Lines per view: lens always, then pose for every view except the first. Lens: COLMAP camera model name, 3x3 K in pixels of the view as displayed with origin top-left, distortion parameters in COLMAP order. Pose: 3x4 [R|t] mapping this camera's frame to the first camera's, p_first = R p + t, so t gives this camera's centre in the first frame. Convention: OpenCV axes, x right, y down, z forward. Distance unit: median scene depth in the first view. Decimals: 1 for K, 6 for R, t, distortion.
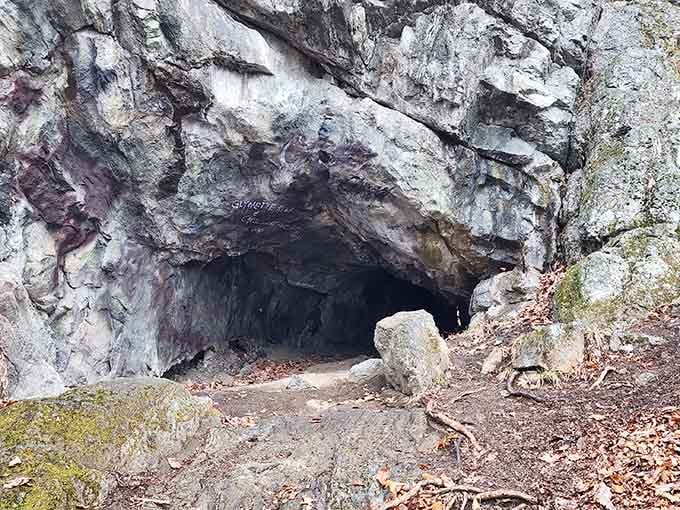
lens RADIAL K [[682.0, 0, 339.2], [0, 682.0, 255.7], [0, 0, 1]] dist [0.001296, 0.000000]
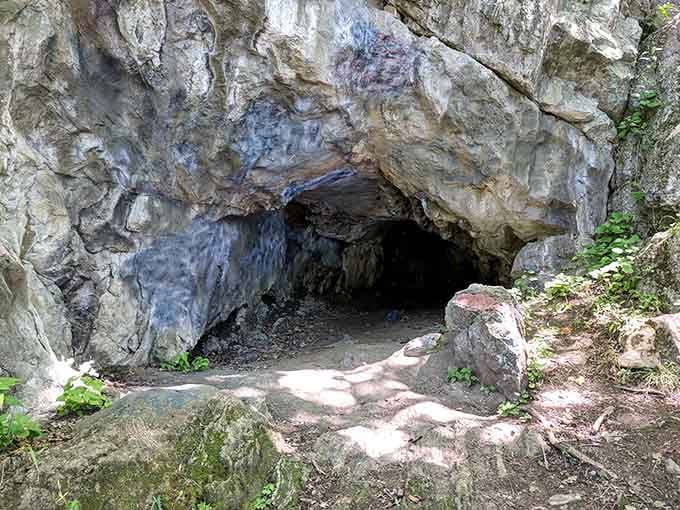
lens RADIAL K [[521.8, 0, 340.8], [0, 521.8, 253.7], [0, 0, 1]] dist [-0.036655, 0.017675]
pose [[0.997723, 0.028135, 0.061289, -0.110805], [-0.035726, 0.991321, 0.126517, -0.035204], [-0.057197, -0.128418, 0.990069, 0.313890]]
